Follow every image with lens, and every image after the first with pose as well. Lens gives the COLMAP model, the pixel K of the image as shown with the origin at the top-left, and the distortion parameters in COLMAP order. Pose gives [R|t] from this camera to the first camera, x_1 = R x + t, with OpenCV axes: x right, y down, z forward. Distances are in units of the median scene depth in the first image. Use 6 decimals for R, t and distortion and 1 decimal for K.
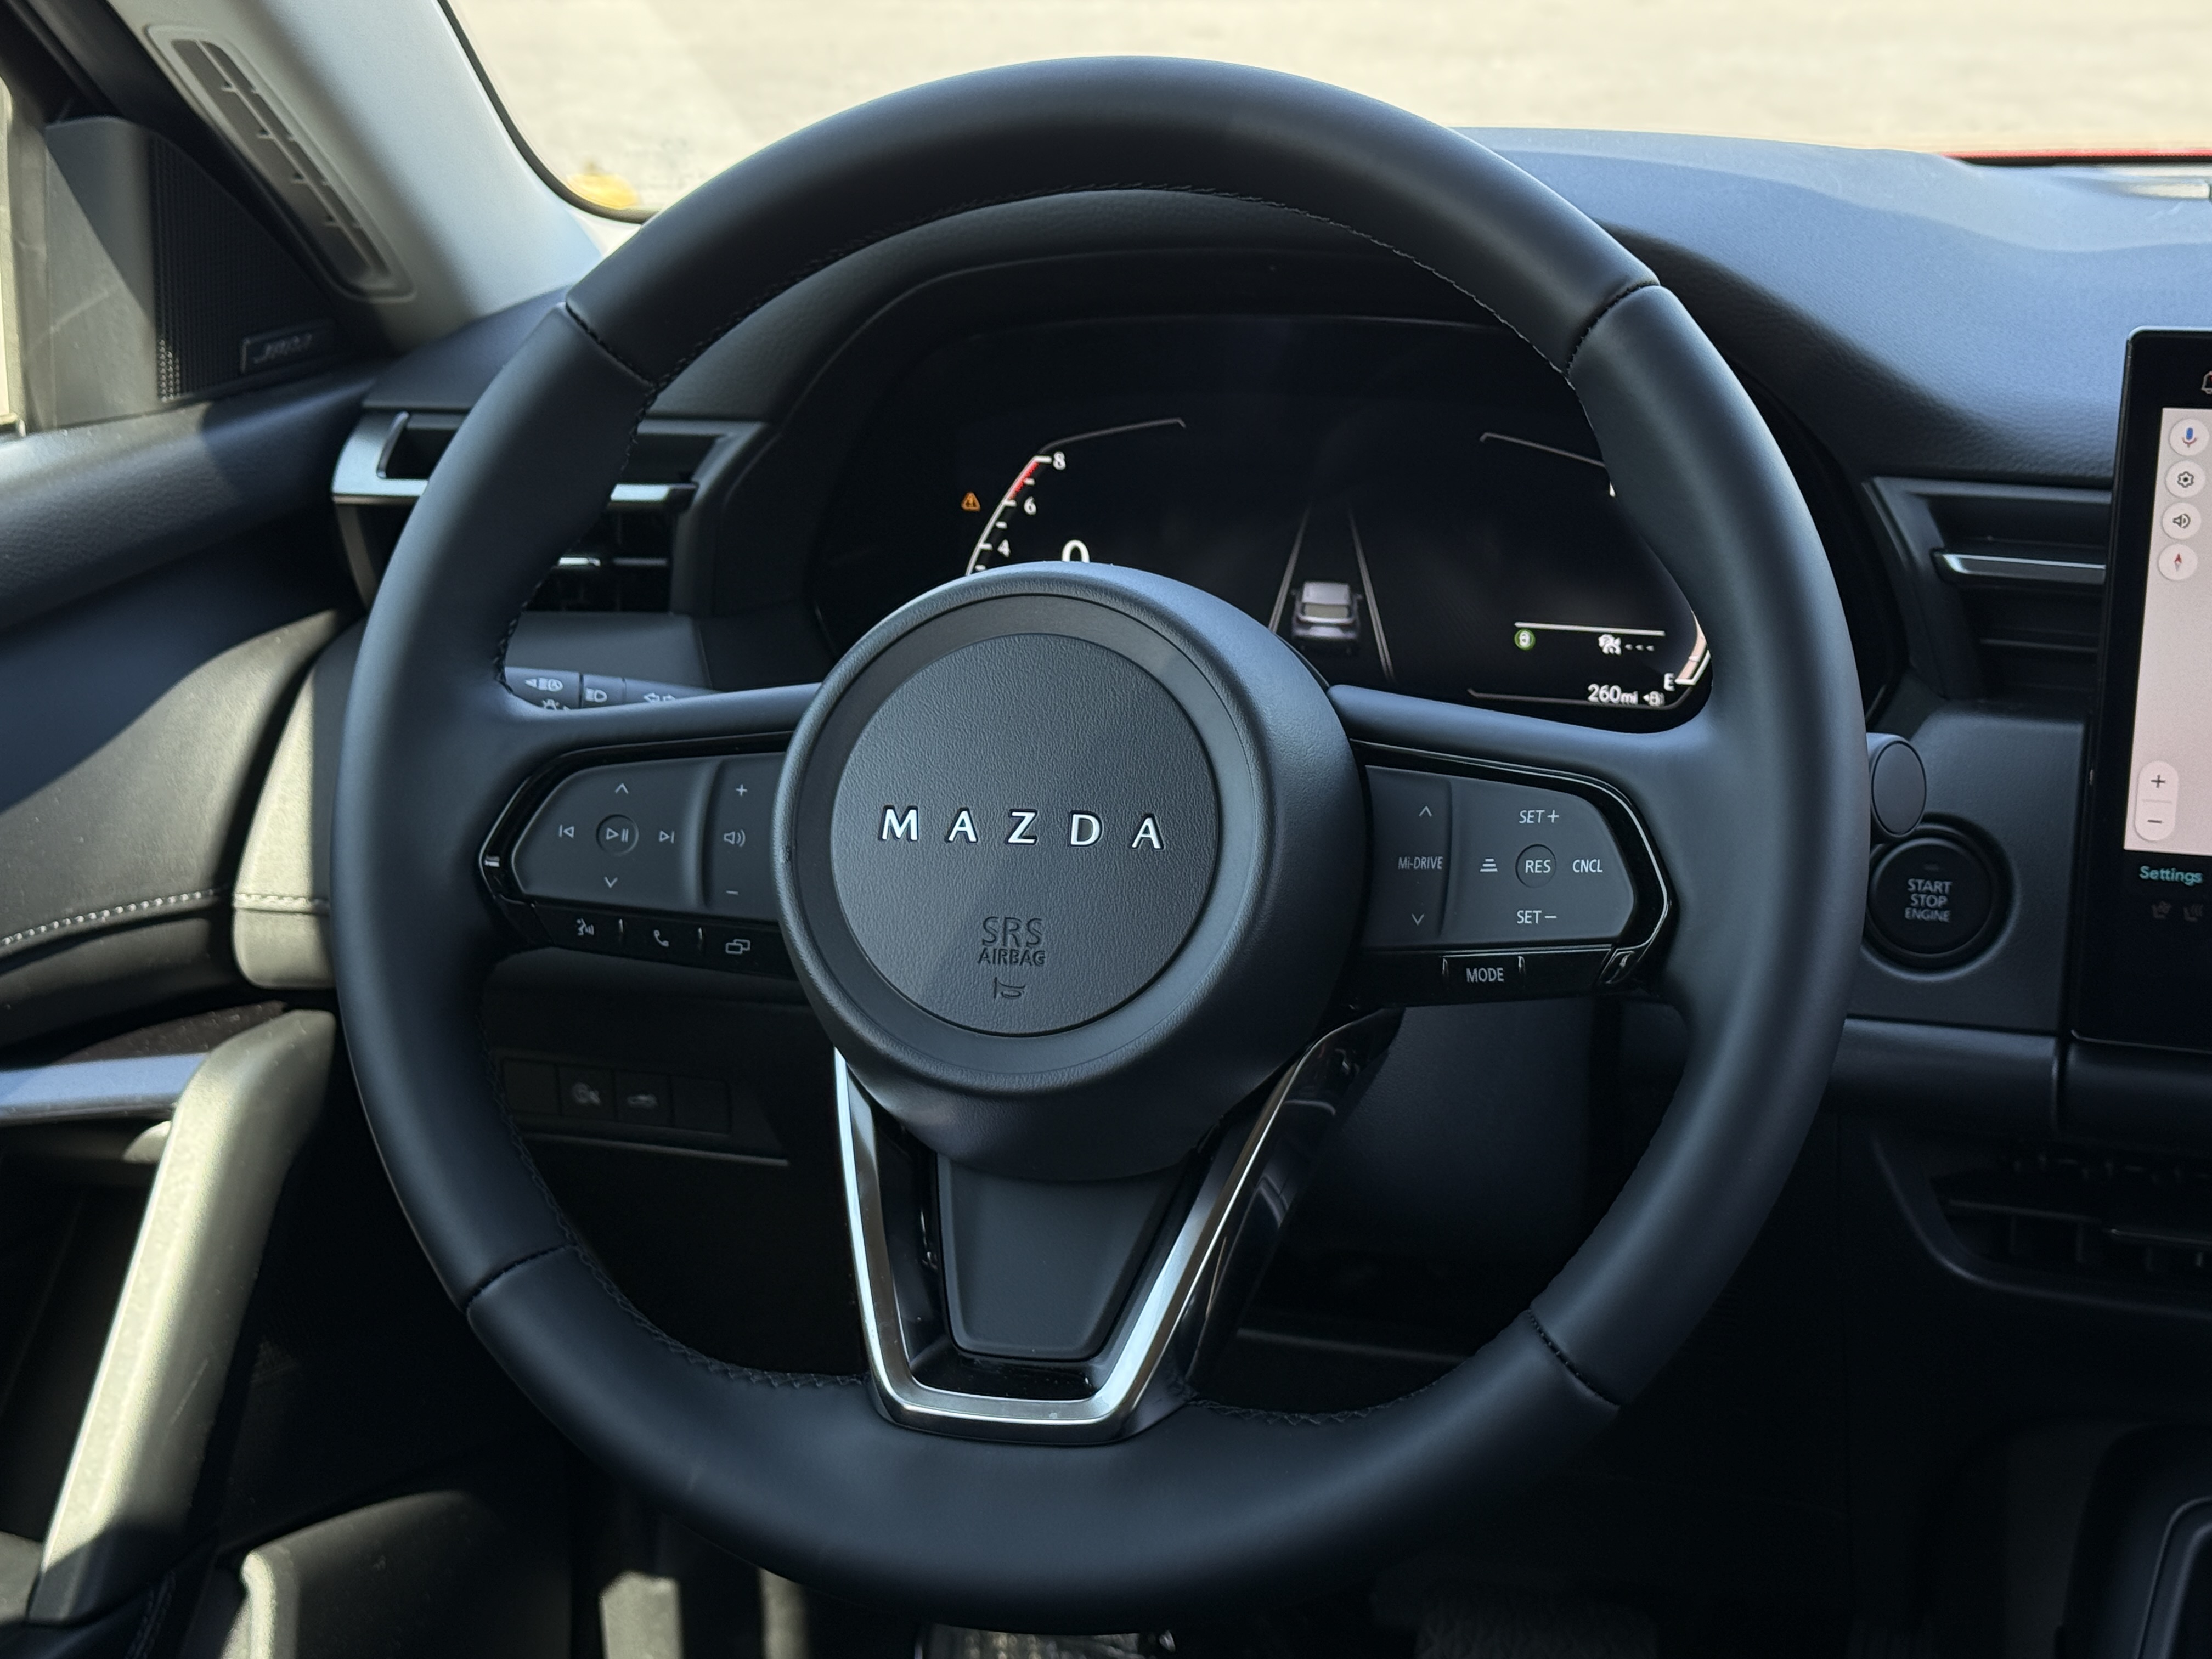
lens RADIAL K [[3298.8, 0, 1106.0], [0, 3298.8, 829.5], [0, 0, 1]] dist [0.146588, -0.141516]
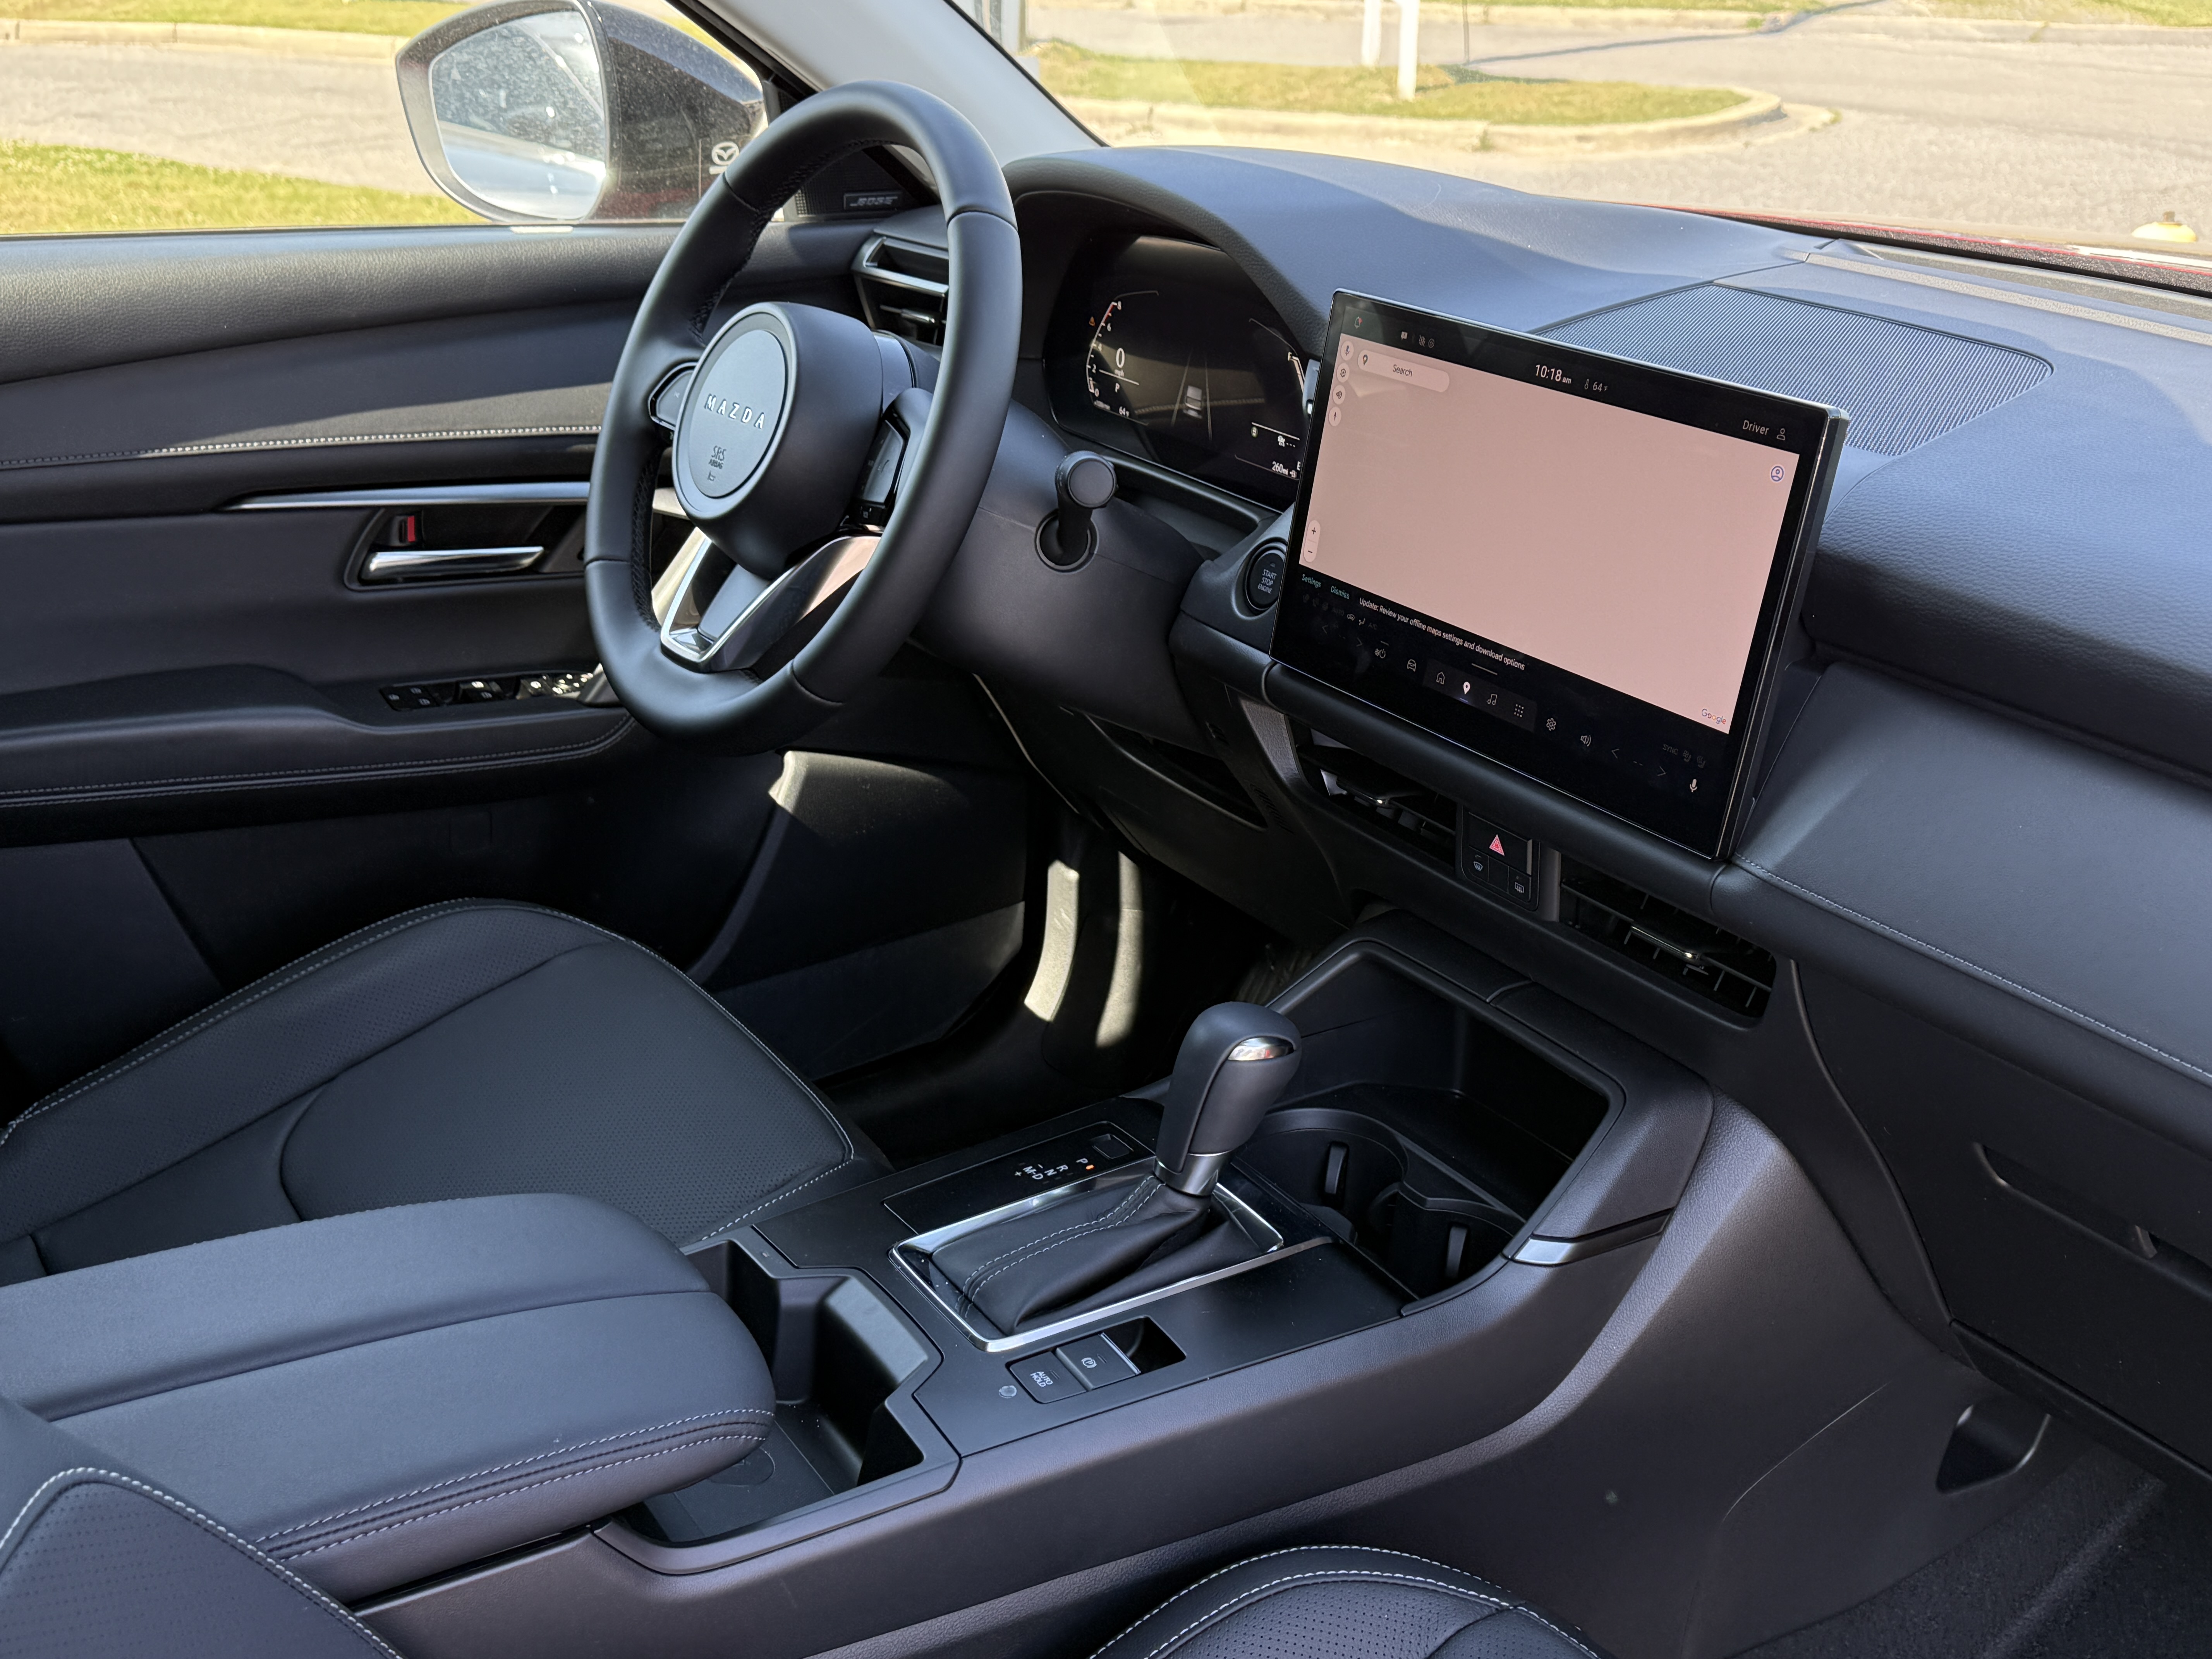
lens RADIAL K [[2255.8, 0, 1115.3], [0, 2255.8, 839.8], [0, 0, 1]] dist [0.119044, -0.007385]
pose [[0.772681, 0.282339, -0.568549, 0.999230], [-0.233386, 0.959266, 0.159186, -0.023959], [0.590334, 0.009692, 0.807101, -0.115700]]
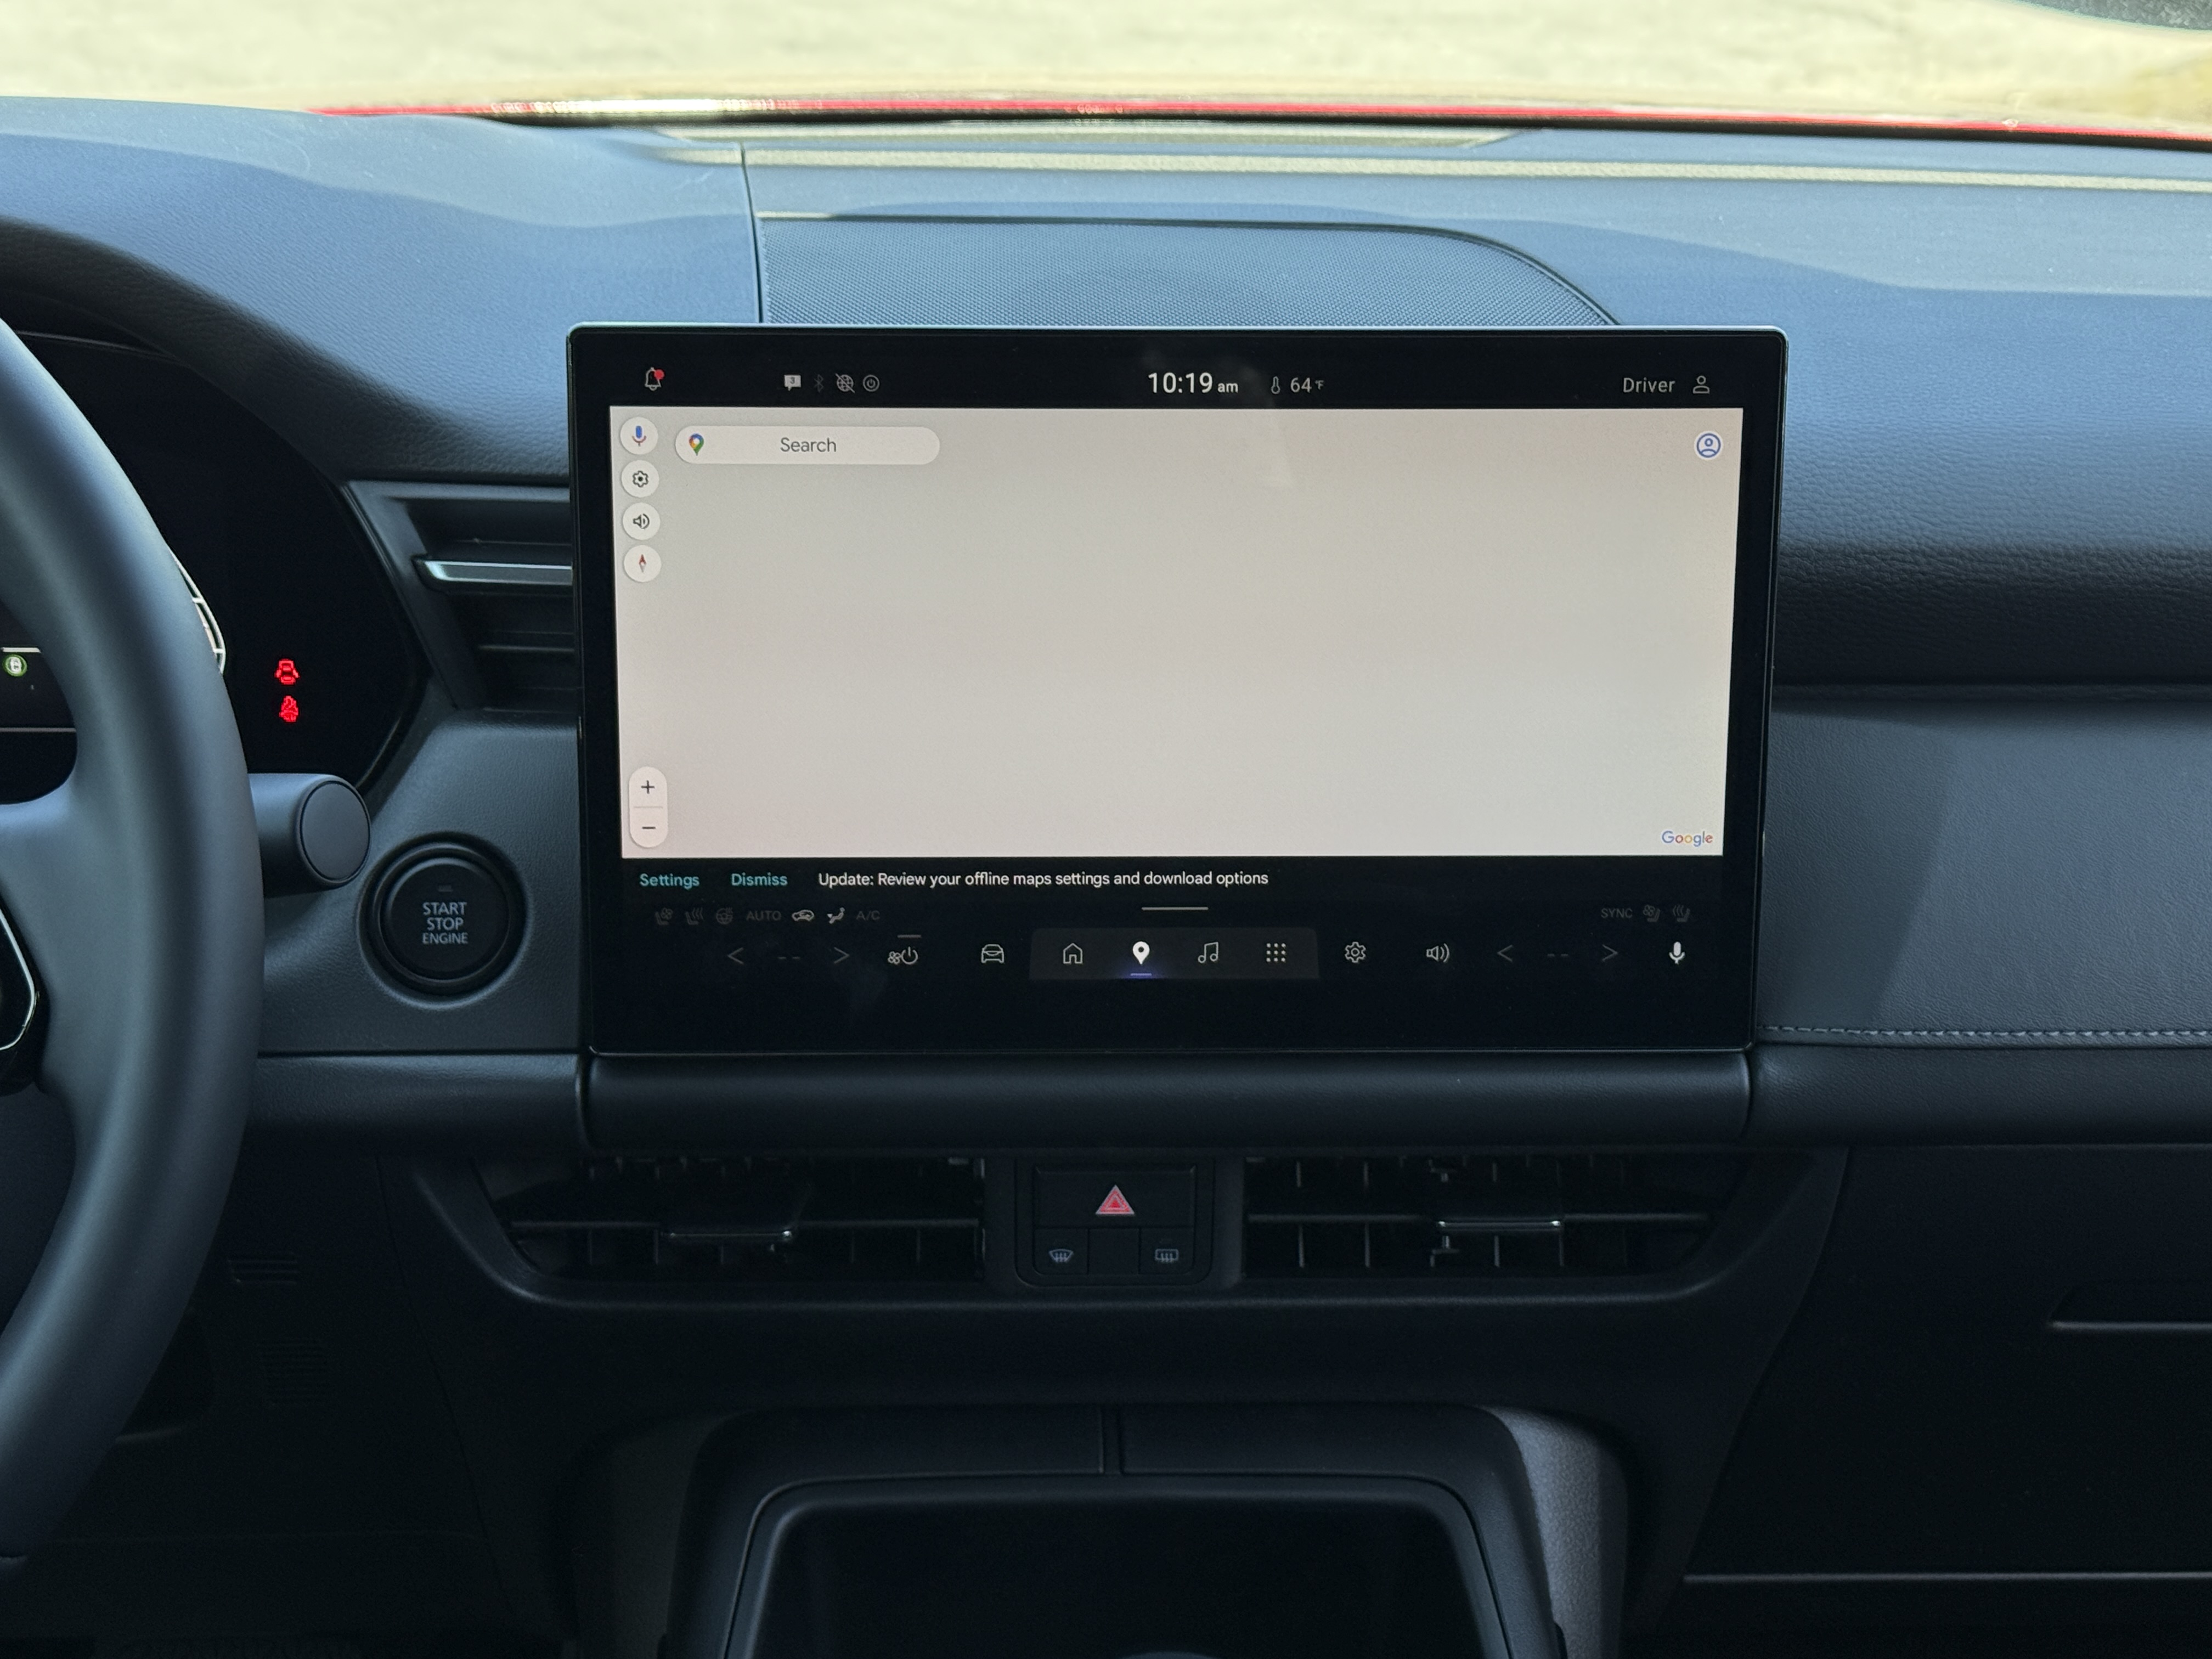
lens RADIAL K [[3298.8, 0, 1106.0], [0, 3298.8, 829.5], [0, 0, 1]] dist [0.146588, -0.141516]
pose [[0.945831, -0.086981, 0.312792, 0.135230], [0.077977, 0.996103, 0.041206, -0.030873], [-0.315157, -0.014584, 0.948927, 0.037811]]
